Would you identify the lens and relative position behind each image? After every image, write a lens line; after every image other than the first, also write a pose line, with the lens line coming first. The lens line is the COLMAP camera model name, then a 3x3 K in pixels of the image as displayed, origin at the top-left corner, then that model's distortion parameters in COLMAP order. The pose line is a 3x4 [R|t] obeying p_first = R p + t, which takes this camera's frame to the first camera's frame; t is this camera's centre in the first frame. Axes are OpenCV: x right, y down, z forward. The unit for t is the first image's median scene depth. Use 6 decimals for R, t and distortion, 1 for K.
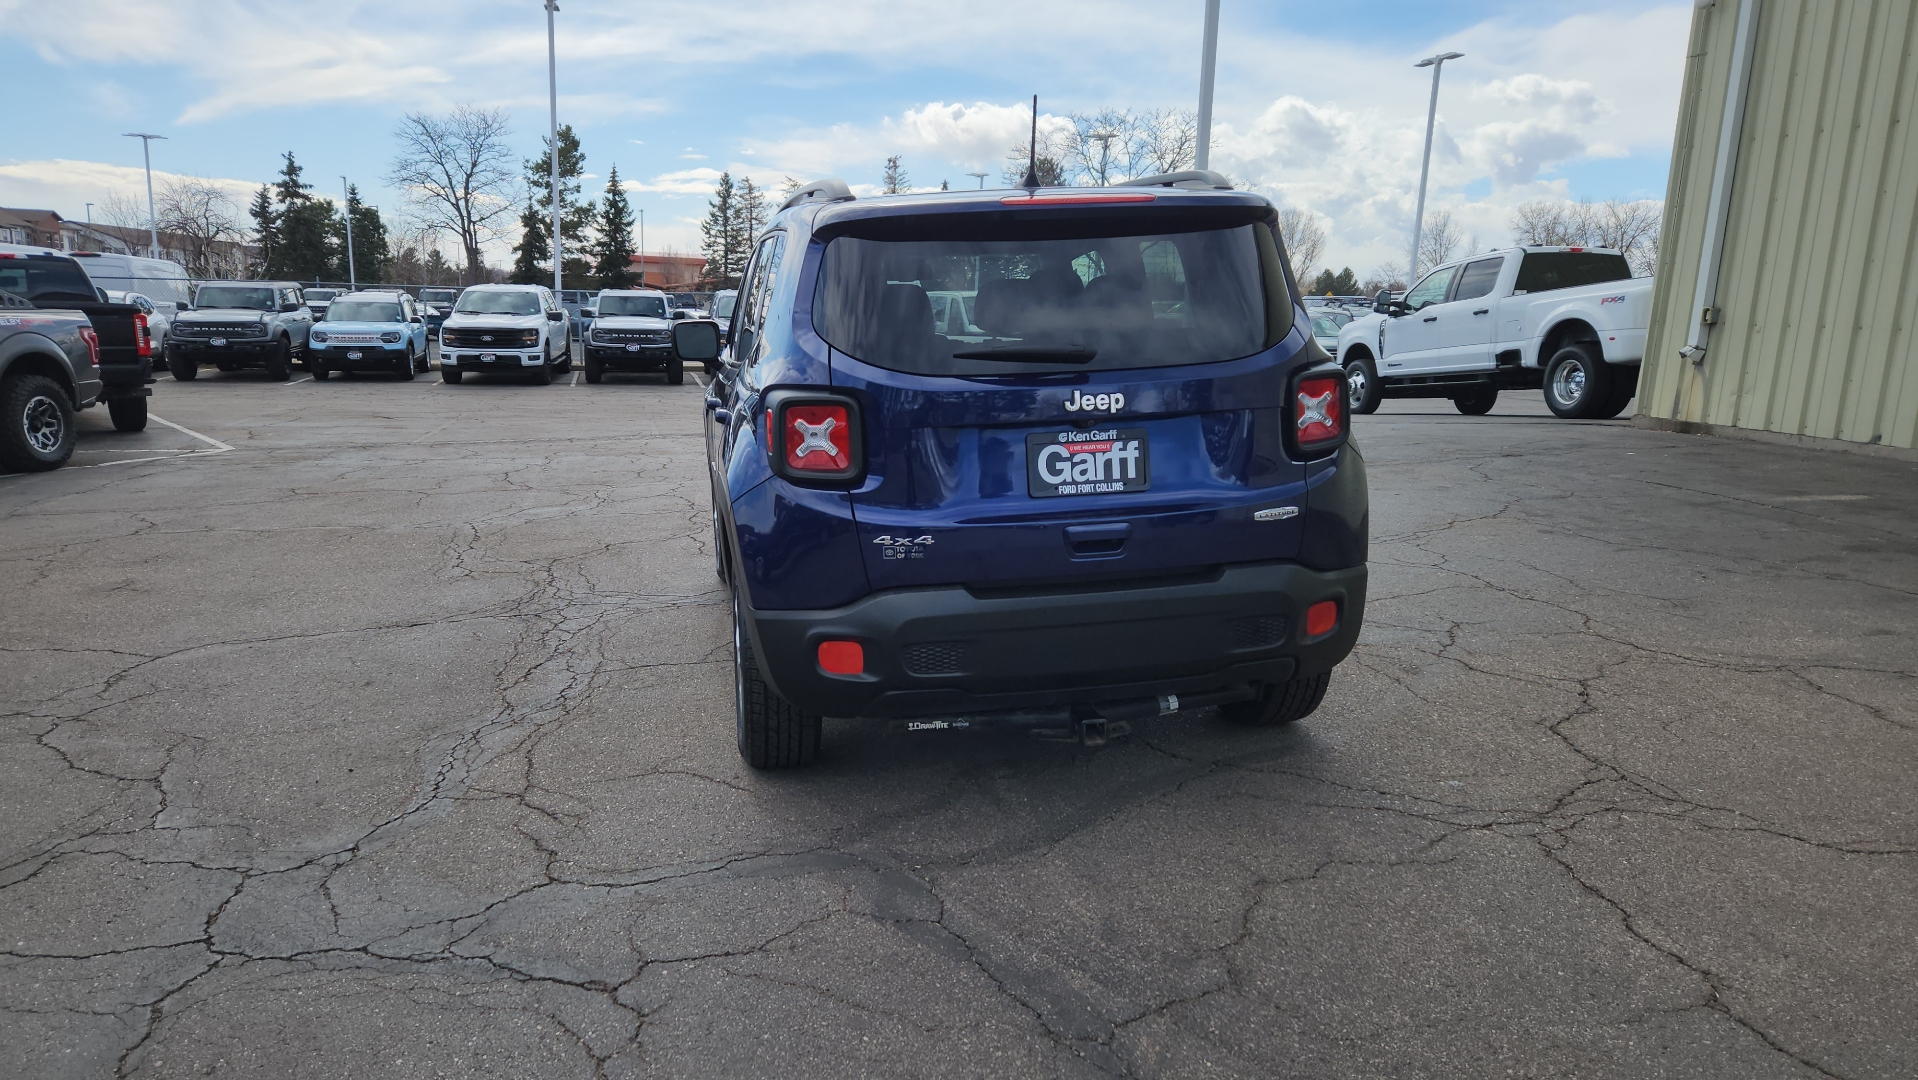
lens RADIAL K [[1273.9, 0, 912.9], [0, 1273.9, 563.6], [0, 0, 1]] dist [0.075689, -0.060071]
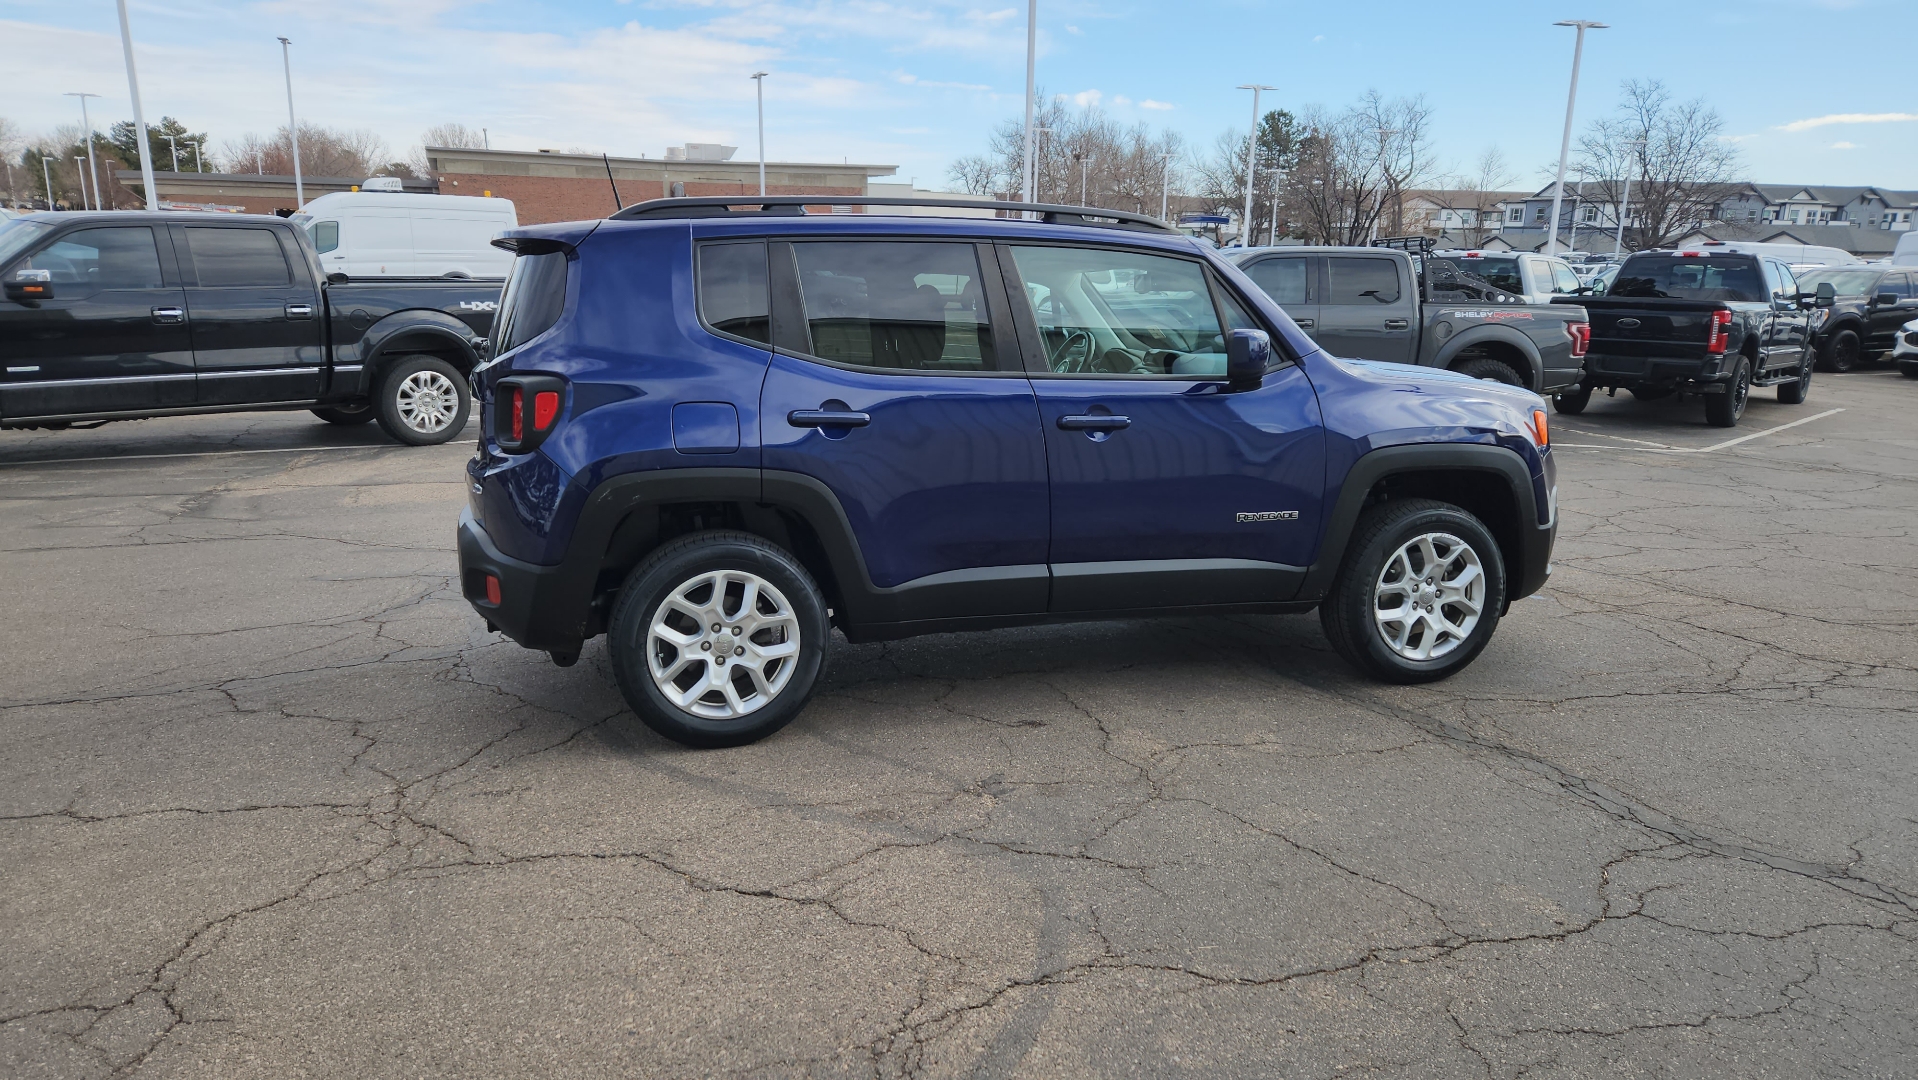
lens RADIAL K [[1273.9, 0, 923.6], [0, 1273.9, 549.1], [0, 0, 1]] dist [0.075689, -0.060071]
pose [[0.113468, 0.211904, -0.970681, 1.211505], [-0.214112, 0.959250, 0.184380, -0.237580], [0.970196, 0.186914, 0.154215, 0.972127]]
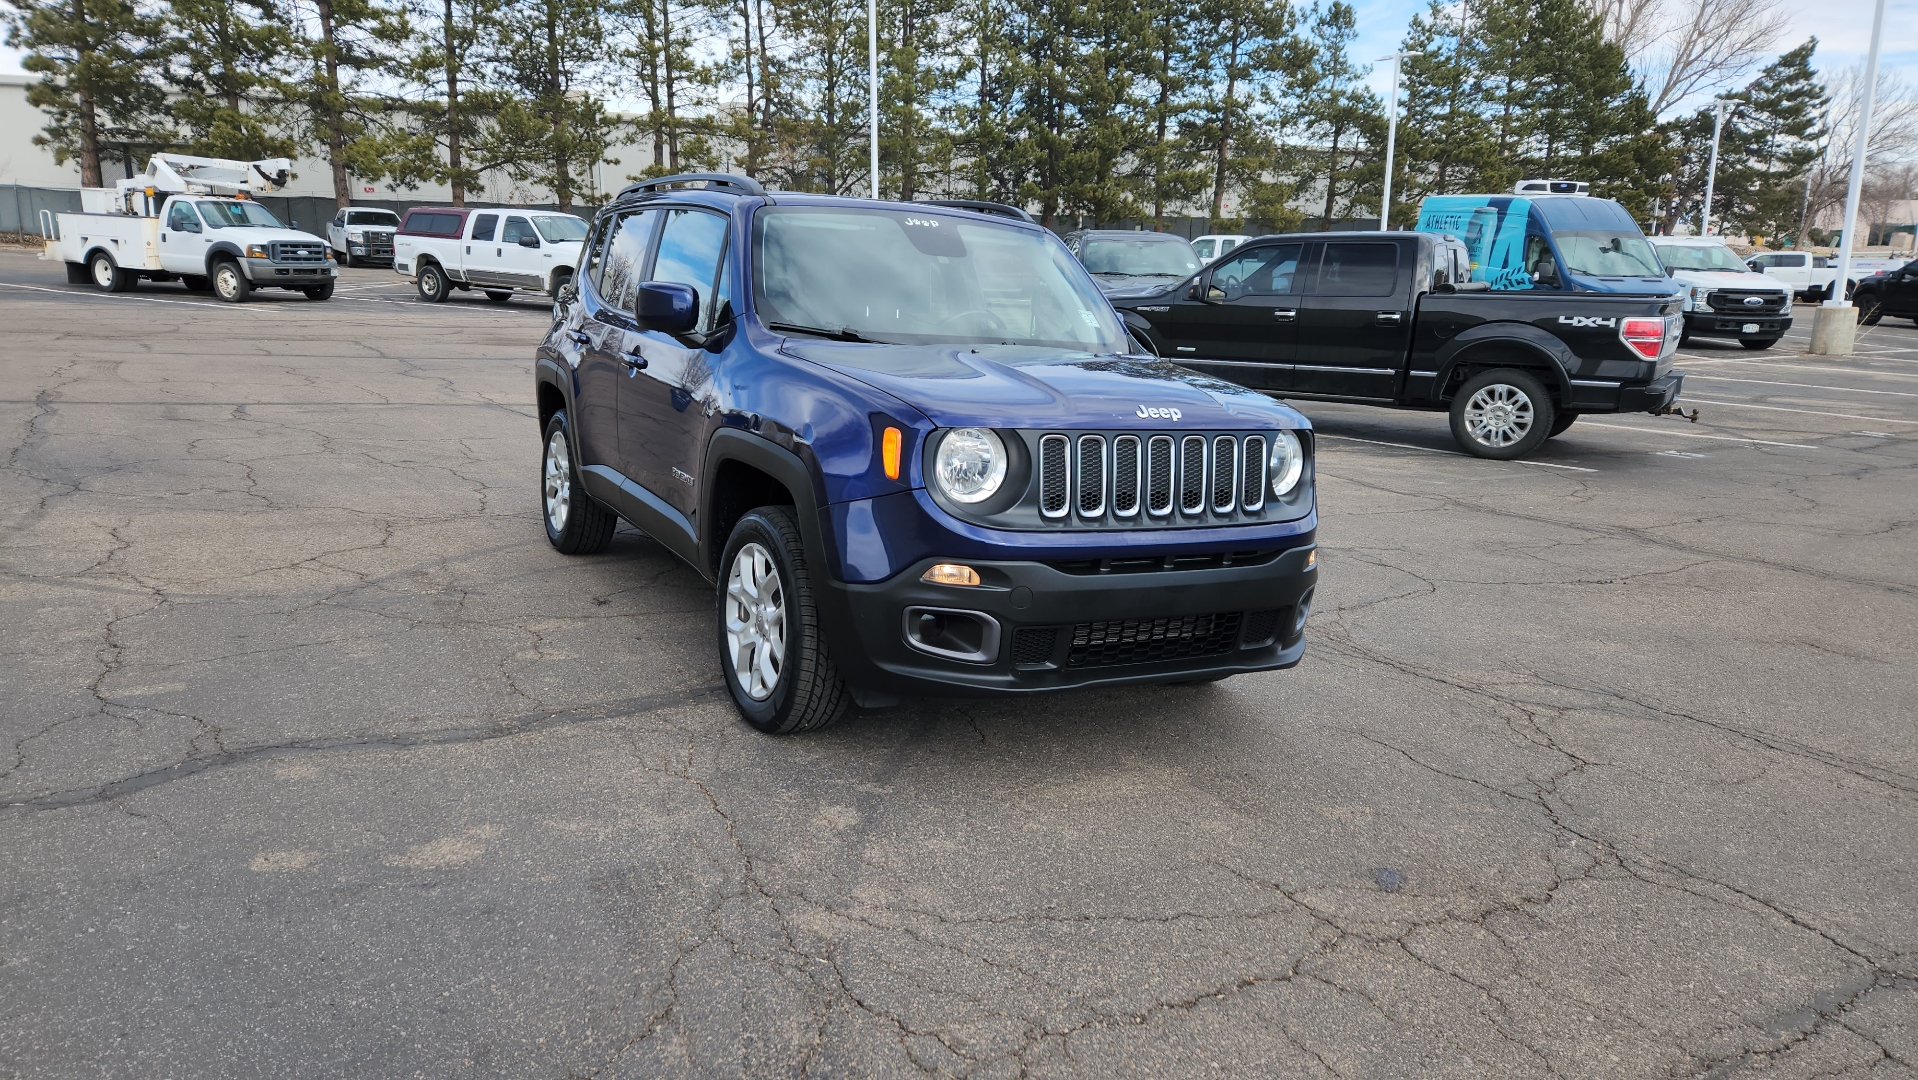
lens RADIAL K [[1273.5, 0, 931.3], [0, 1273.5, 543.9], [0, 0, 1]] dist [0.074182, -0.056173]
pose [[-0.948347, 0.033132, -0.315501, 0.345320], [-0.100000, 0.912606, 0.396422, -0.512867], [0.301062, 0.407495, -0.862154, 2.391156]]
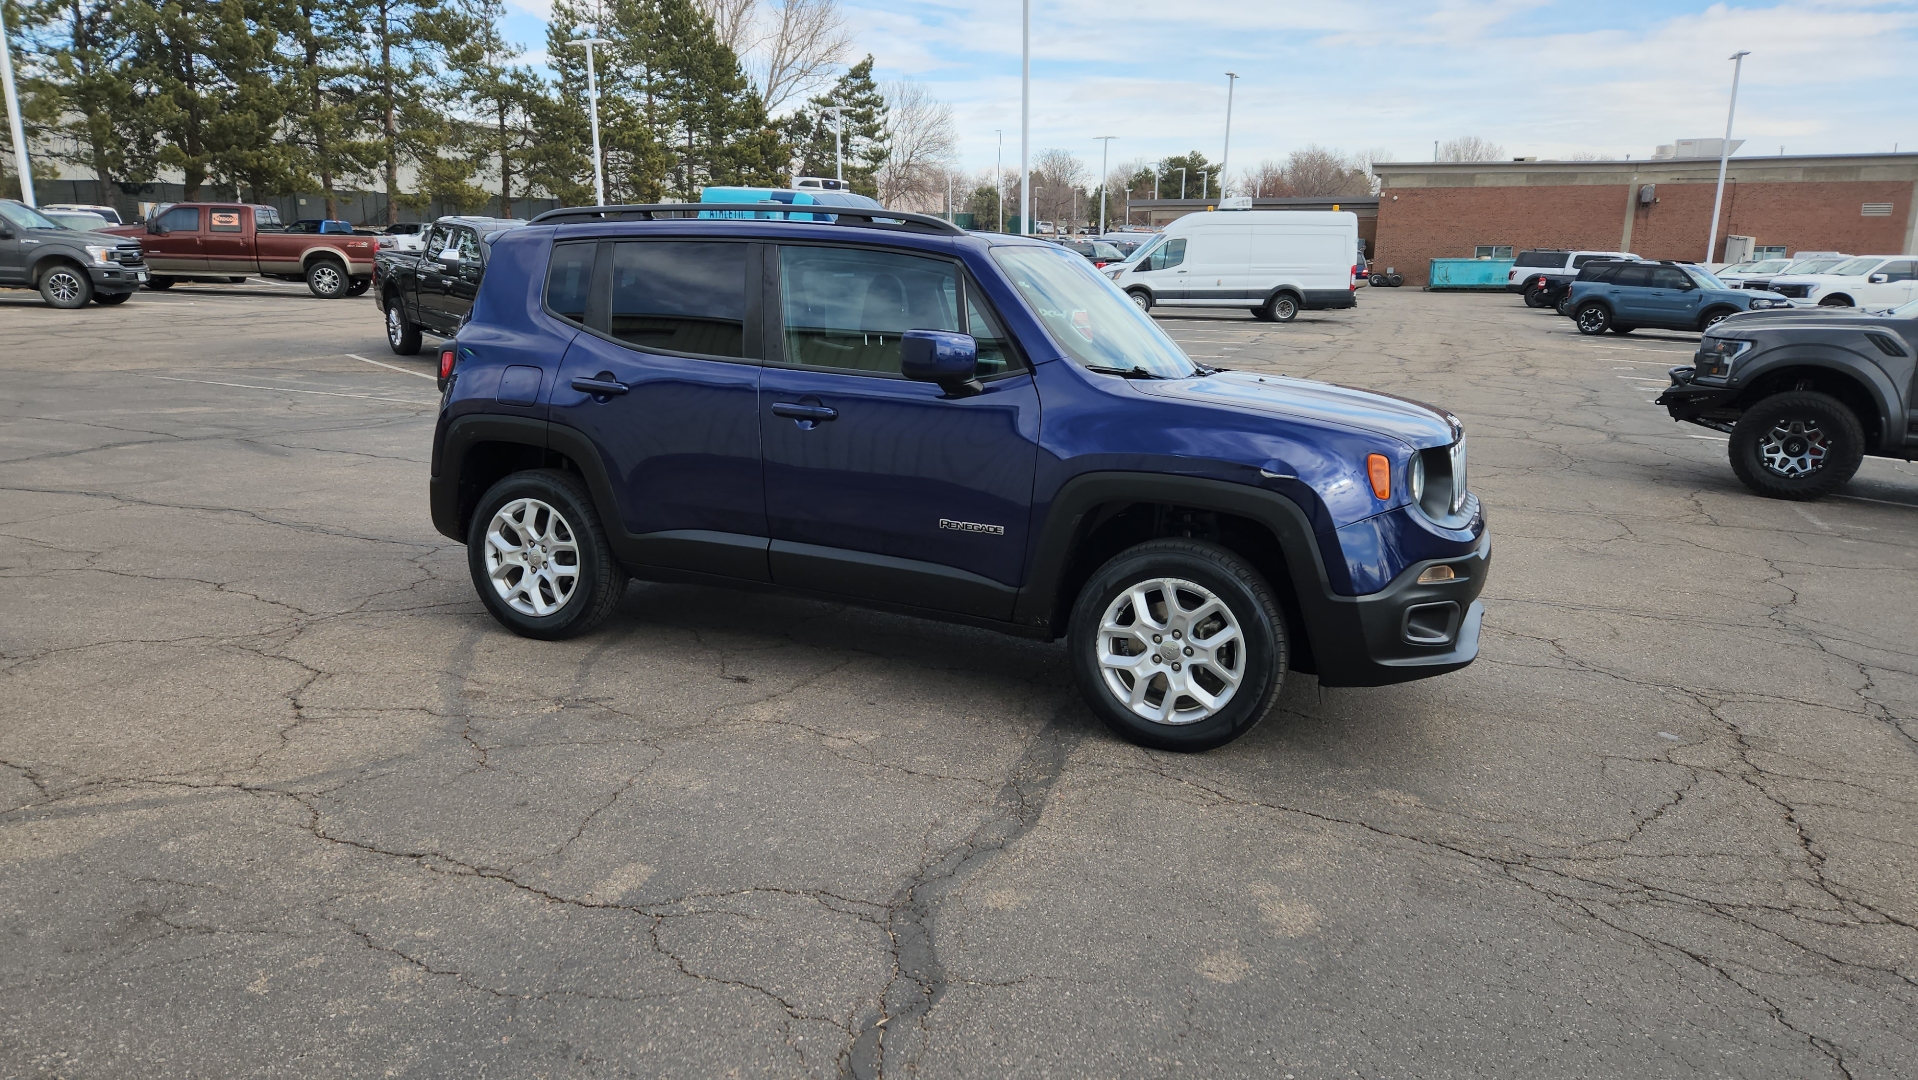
lens RADIAL K [[1273.5, 0, 920.7], [0, 1273.5, 554.5], [0, 0, 1]] dist [0.074182, -0.056173]
pose [[-0.575884, 0.165106, -0.800686, 1.048508], [-0.189478, 0.925771, 0.327179, -0.433669], [0.795271, 0.340130, -0.501852, 1.894034]]
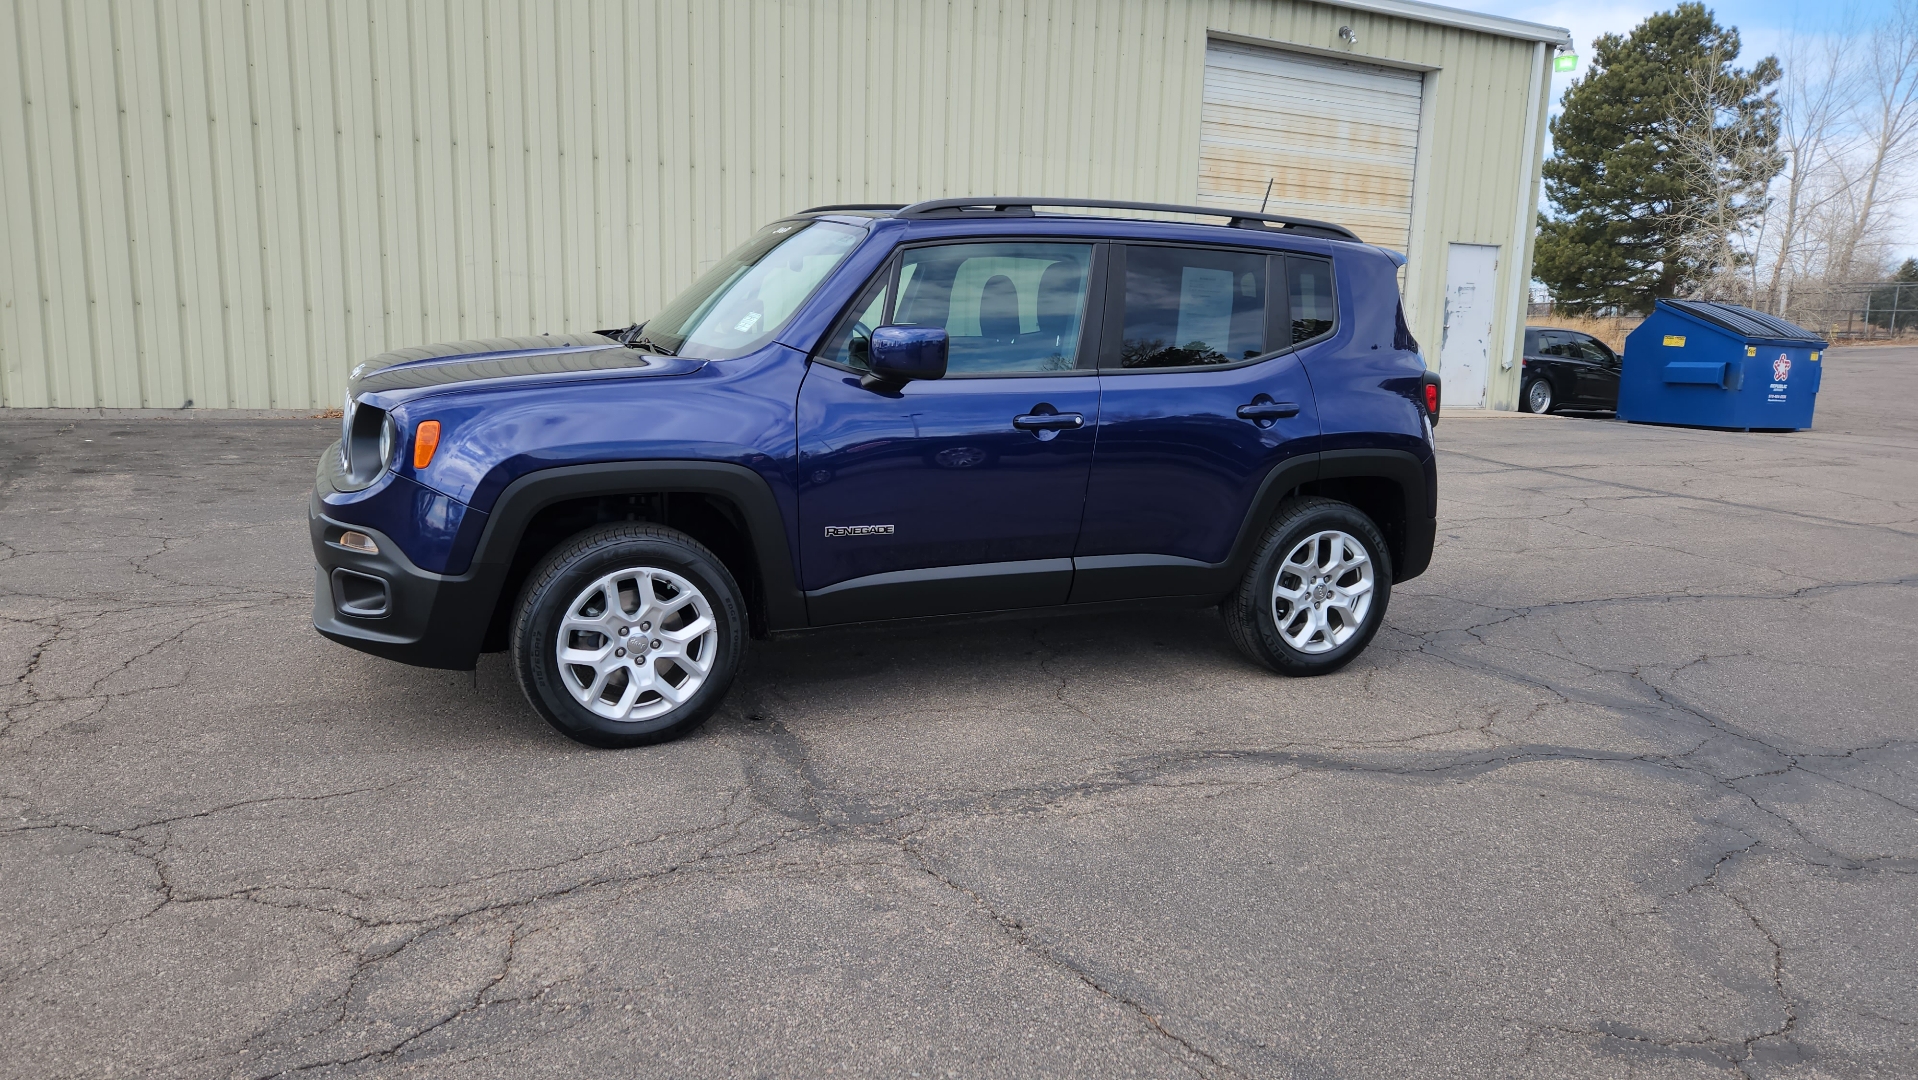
lens RADIAL K [[1273.5, 0, 917.2], [0, 1273.5, 561.8], [0, 0, 1]] dist [0.074182, -0.056173]
pose [[-0.233809, -0.197578, 0.951996, -1.132058], [0.164889, 0.956894, 0.239092, -0.297913], [-0.958199, 0.212875, -0.191152, 1.484867]]
